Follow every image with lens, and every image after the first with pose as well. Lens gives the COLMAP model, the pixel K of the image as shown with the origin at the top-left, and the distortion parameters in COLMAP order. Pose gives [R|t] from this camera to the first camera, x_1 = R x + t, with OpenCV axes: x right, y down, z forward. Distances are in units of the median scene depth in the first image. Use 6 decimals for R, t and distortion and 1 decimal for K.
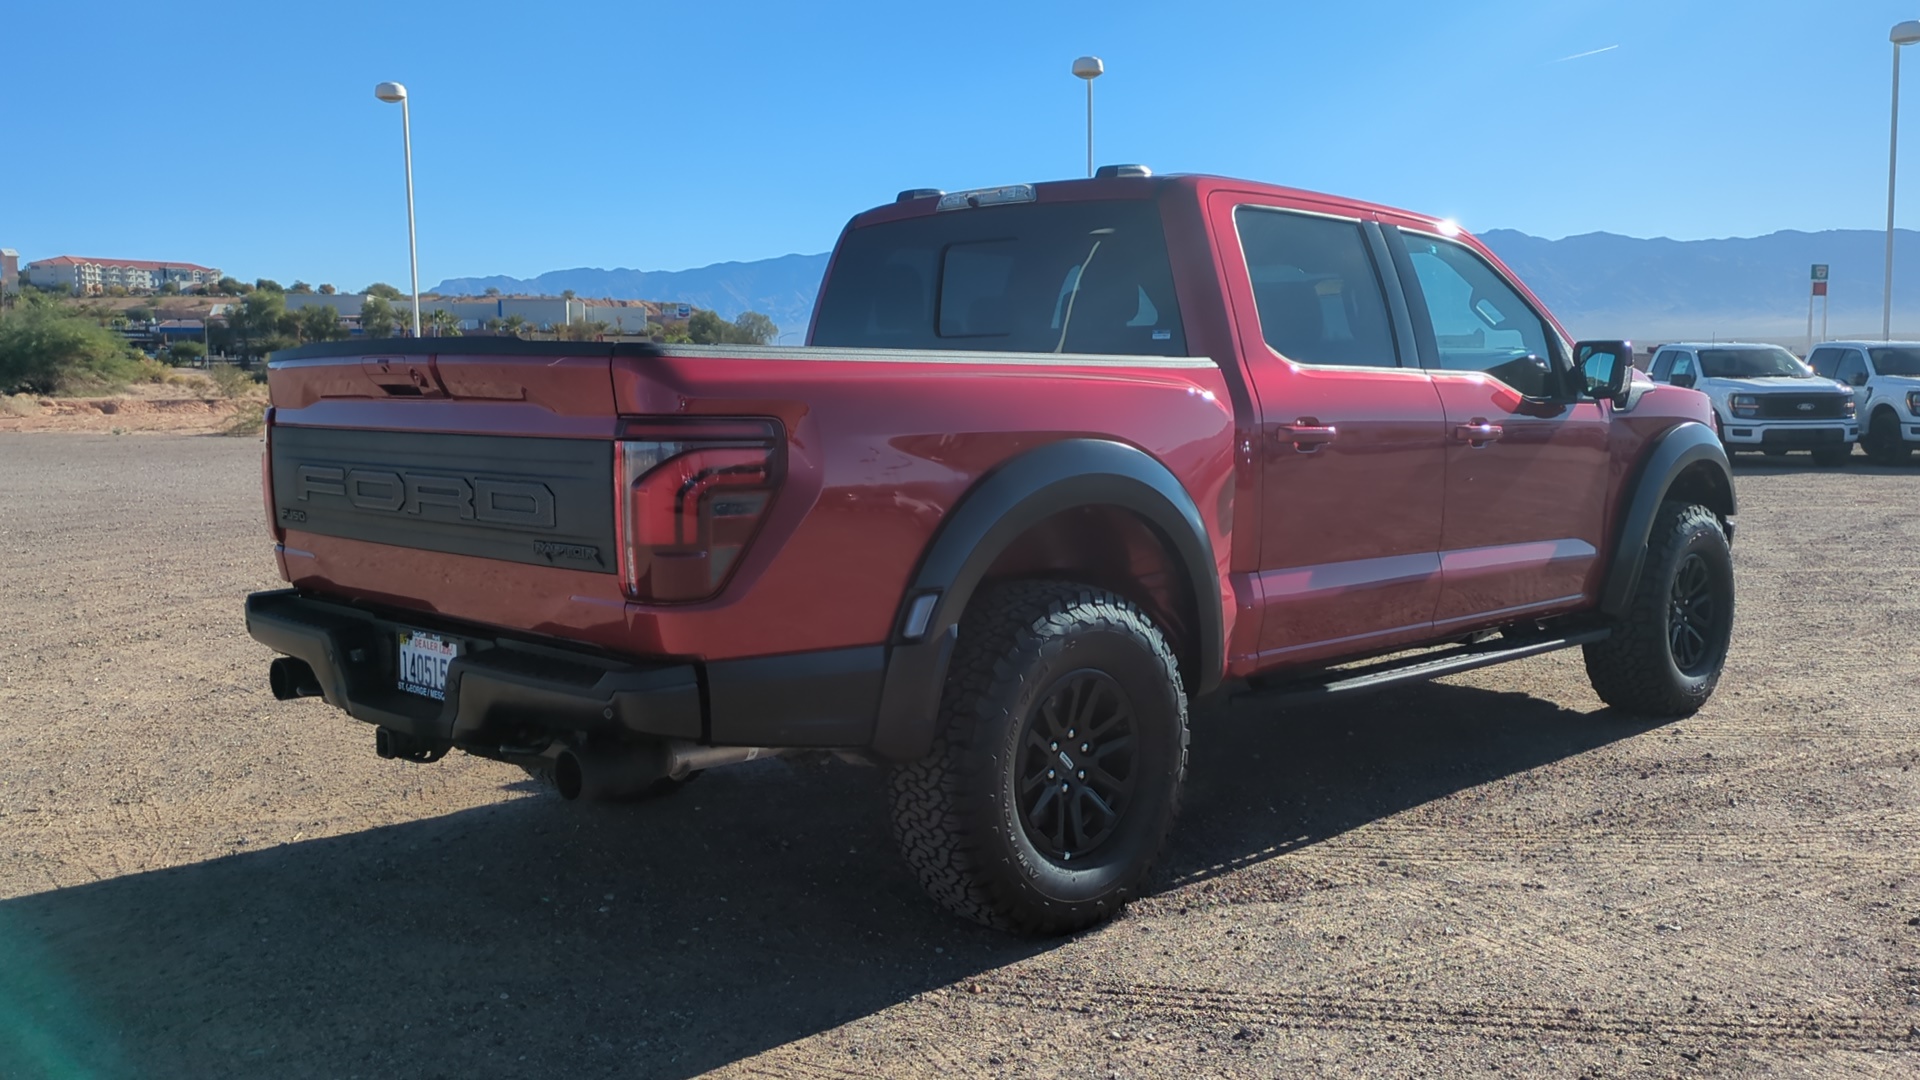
lens RADIAL K [[1665.0, 0, 974.9], [0, 1665.0, 540.8], [0, 0, 1]] dist [0.040838, -0.006306]
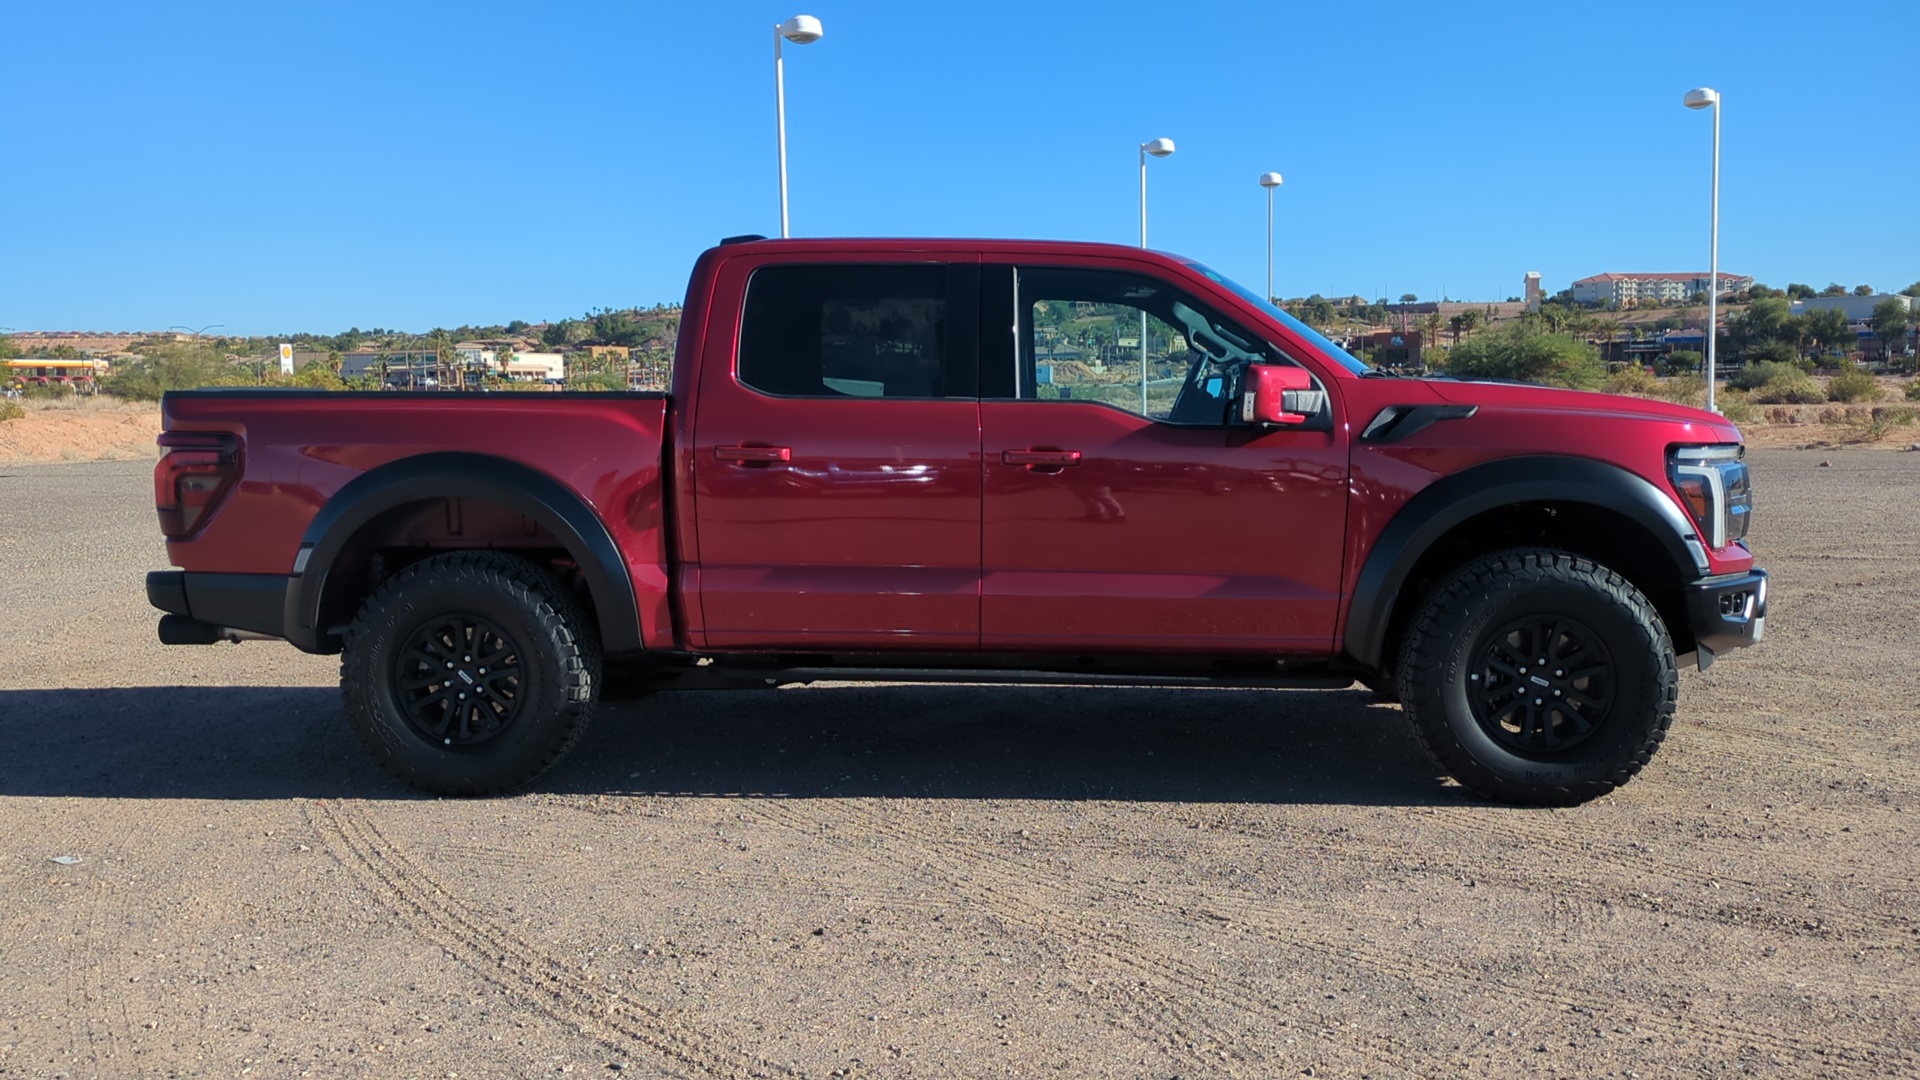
lens RADIAL K [[1665.0, 0, 974.9], [0, 1665.0, 540.8], [0, 0, 1]] dist [0.040838, -0.006306]
pose [[0.656432, 0.064395, -0.751631, 1.177038], [-0.067719, 0.997358, 0.026306, -0.043108], [0.751339, 0.033632, 0.659059, 0.318508]]
